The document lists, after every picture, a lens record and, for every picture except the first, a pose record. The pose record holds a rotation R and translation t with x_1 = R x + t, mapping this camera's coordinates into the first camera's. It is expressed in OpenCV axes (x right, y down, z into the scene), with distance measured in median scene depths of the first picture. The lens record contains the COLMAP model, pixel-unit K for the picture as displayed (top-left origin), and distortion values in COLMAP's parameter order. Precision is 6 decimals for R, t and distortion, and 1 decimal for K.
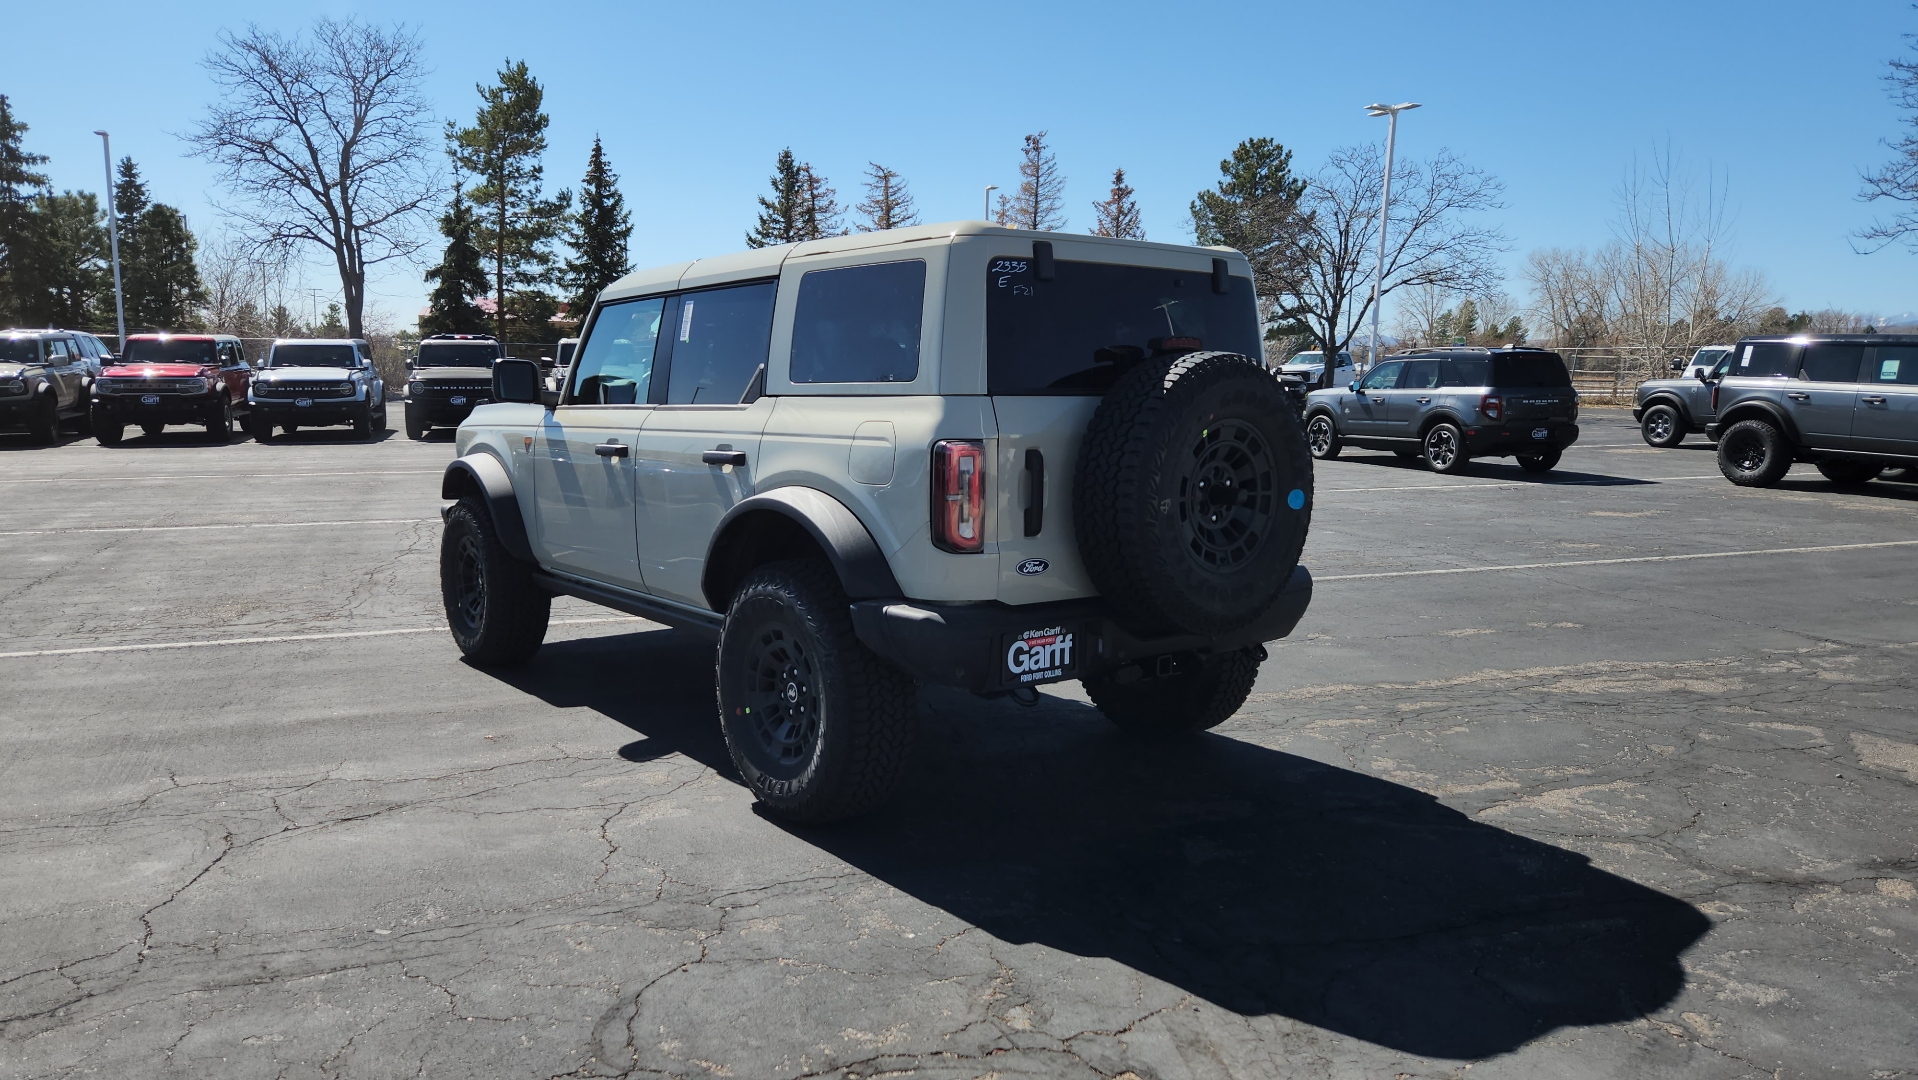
lens RADIAL K [[1282.9, 0, 928.4], [0, 1282.9, 530.6], [0, 0, 1]] dist [0.070003, -0.053369]
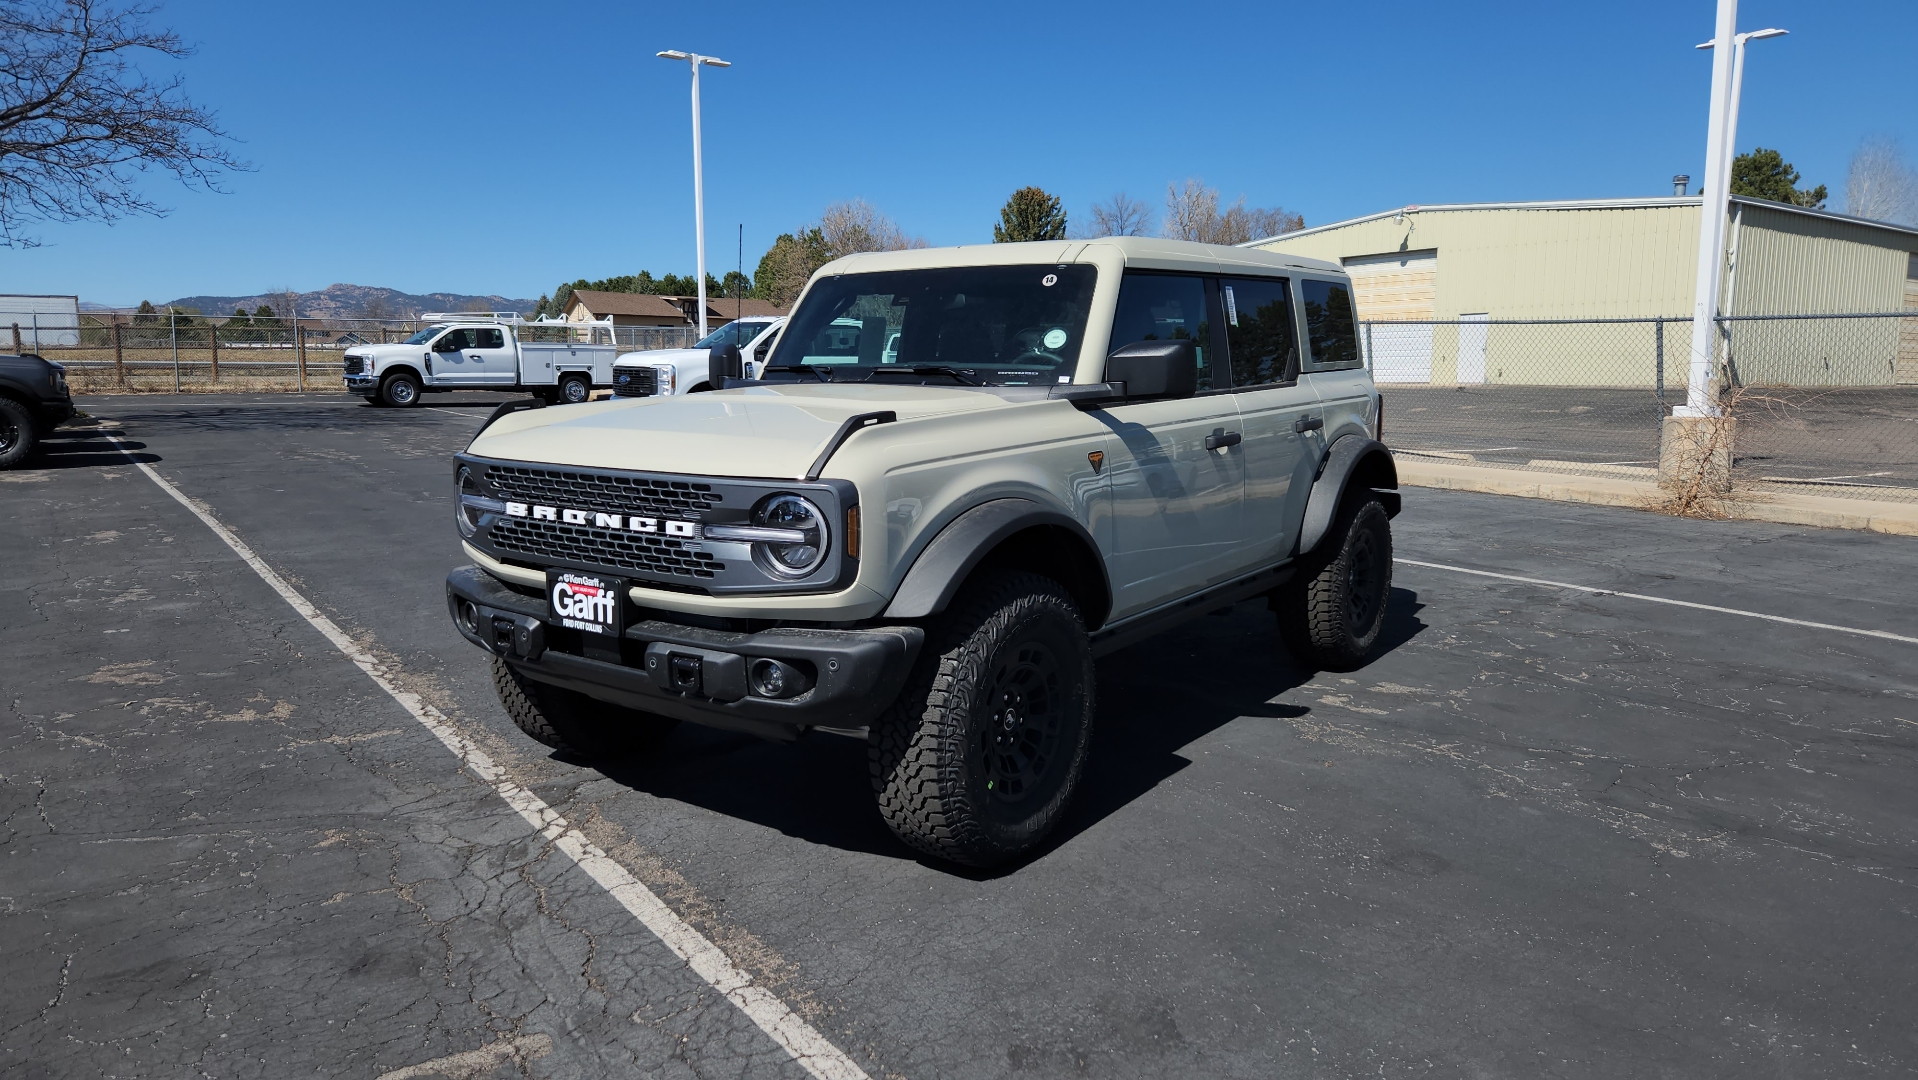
lens RADIAL K [[1285.2, 0, 928.7], [0, 1285.2, 534.0], [0, 0, 1]] dist [0.073255, -0.059832]
pose [[-0.268488, -0.141377, 0.952852, -0.329461], [0.109085, 0.978346, 0.175897, -0.055574], [-0.957086, 0.151168, -0.247252, 0.438431]]
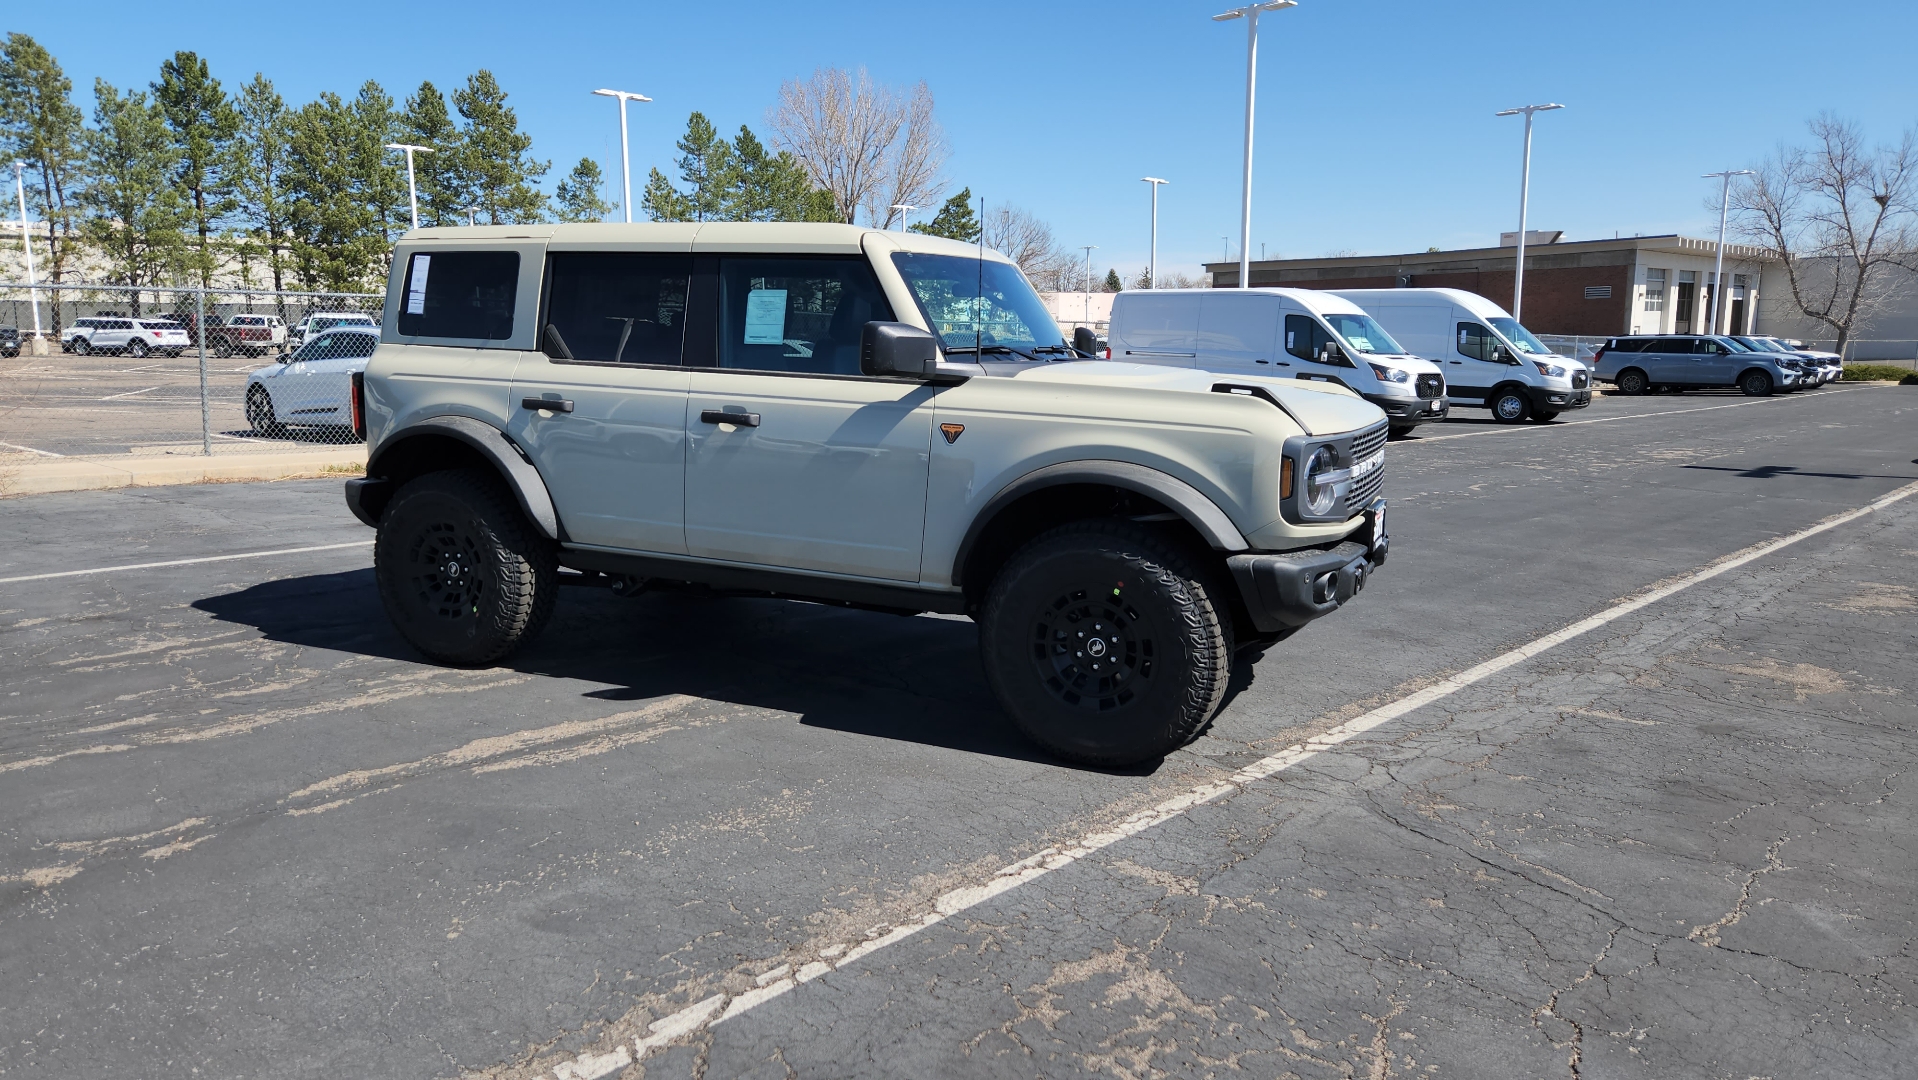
lens RADIAL K [[1282.9, 0, 939.7], [0, 1282.9, 511.4], [0, 0, 1]] dist [0.070003, -0.053369]
pose [[-0.895500, 0.043585, -0.442922, 0.092709], [-0.069217, 0.969445, 0.235339, -0.076099], [0.439645, 0.241404, -0.865122, 0.641804]]
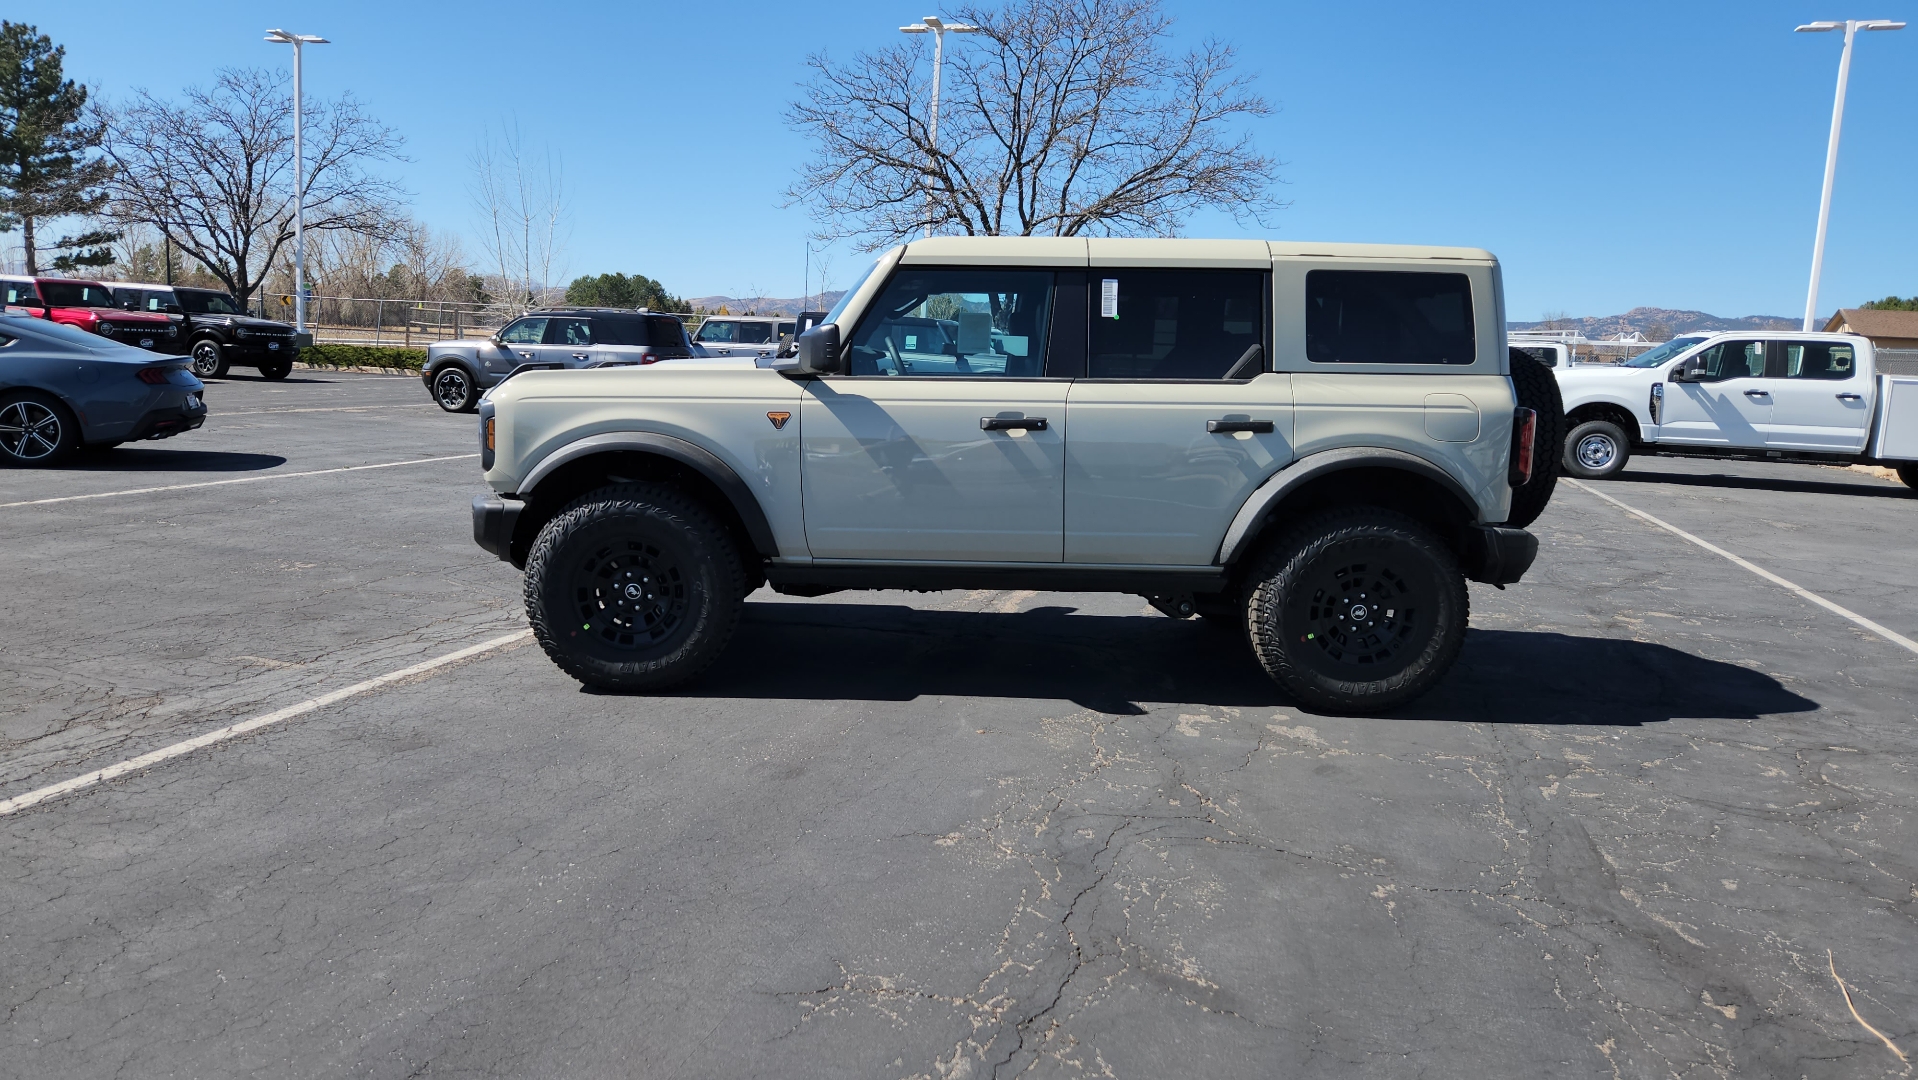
lens RADIAL K [[1285.2, 0, 915.3], [0, 1285.2, 528.2], [0, 0, 1]] dist [0.073255, -0.059832]
pose [[0.603509, -0.093279, 0.791881, -0.328583], [0.062650, 0.995611, 0.069530, -0.016914], [-0.794891, 0.007649, 0.606704, 0.140498]]
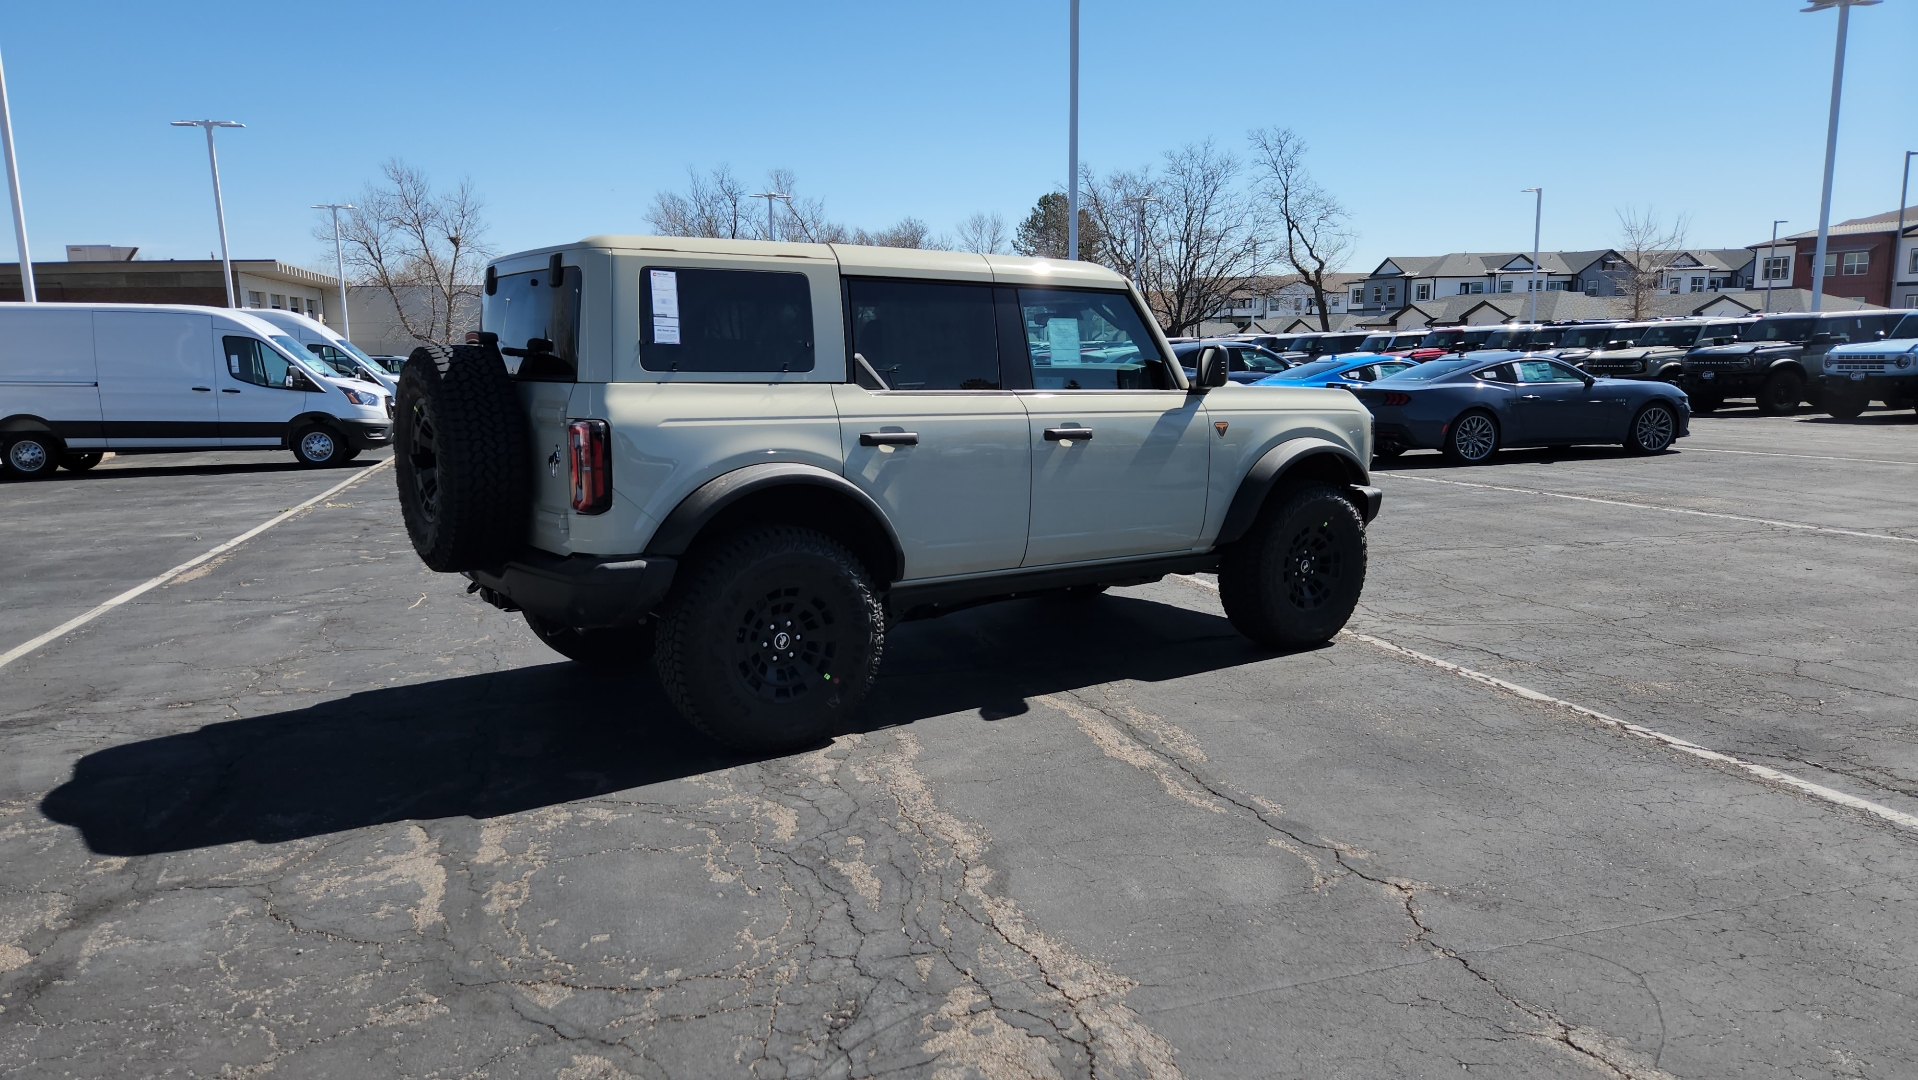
lens RADIAL K [[1285.2, 0, 927.5], [0, 1285.2, 542.4], [0, 0, 1]] dist [0.073255, -0.059832]
pose [[-0.065251, 0.135506, -0.988626, 0.329692], [-0.106745, 0.984104, 0.141931, -0.040502], [0.992143, 0.114792, -0.049750, 0.350837]]
